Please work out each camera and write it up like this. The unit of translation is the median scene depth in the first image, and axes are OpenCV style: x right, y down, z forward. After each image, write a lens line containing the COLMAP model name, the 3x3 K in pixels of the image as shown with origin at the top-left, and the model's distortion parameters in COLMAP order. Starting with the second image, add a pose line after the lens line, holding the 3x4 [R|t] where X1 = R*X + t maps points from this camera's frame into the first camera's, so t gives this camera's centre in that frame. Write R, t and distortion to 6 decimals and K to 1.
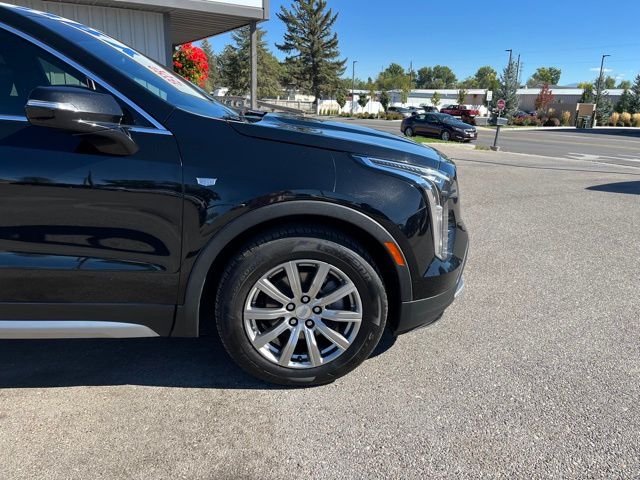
lens RADIAL K [[490.1, 0, 333.9], [0, 490.1, 238.3], [0, 0, 1]] dist [0.050571, -0.058117]
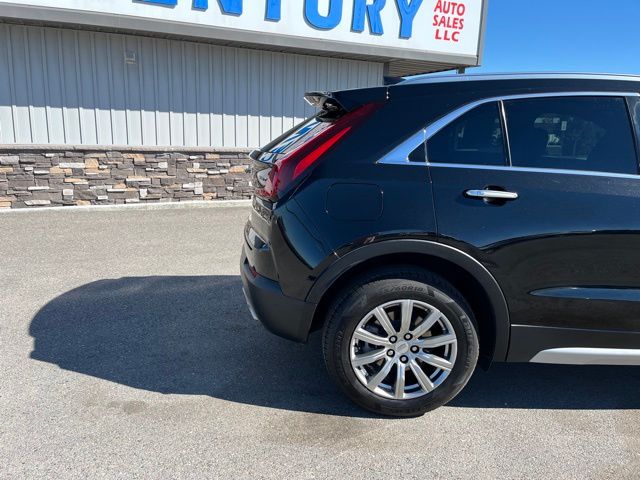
lens RADIAL K [[490.1, 0, 316.7], [0, 490.1, 241.4], [0, 0, 1]] dist [0.050571, -0.058117]
pose [[0.996023, 0.014756, -0.087865, -0.131431], [-0.019020, 0.998671, -0.047896, -0.003151], [0.087042, 0.049376, 0.994980, -0.018122]]
